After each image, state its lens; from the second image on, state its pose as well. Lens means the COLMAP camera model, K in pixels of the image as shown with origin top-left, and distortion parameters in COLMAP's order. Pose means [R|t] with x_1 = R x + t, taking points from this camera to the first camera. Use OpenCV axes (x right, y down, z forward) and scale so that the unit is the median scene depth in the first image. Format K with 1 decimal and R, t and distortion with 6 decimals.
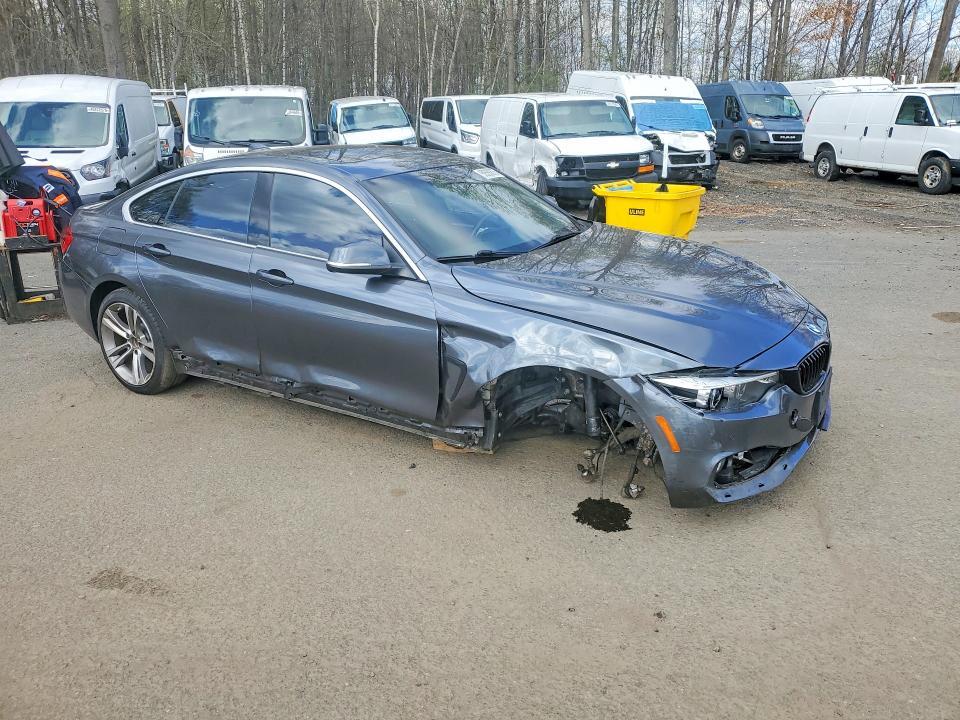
lens RADIAL K [[705.3, 0, 480.4], [0, 705.3, 359.2], [0, 0, 1]] dist [0.013452, 0.003416]
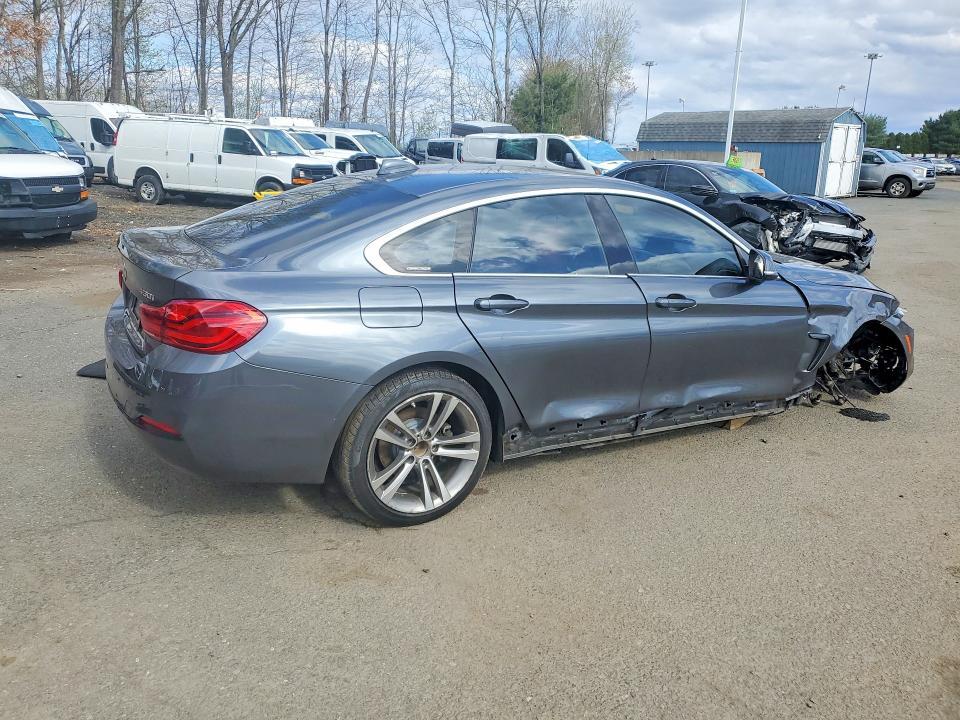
lens RADIAL K [[705.3, 0, 480.3], [0, 705.3, 359.4], [0, 0, 1]] dist [0.013452, 0.003416]
pose [[0.502532, -0.210406, 0.838565, -0.215909], [0.237646, 0.966189, 0.100012, -0.034644], [-0.831255, 0.149022, 0.535544, 0.125634]]
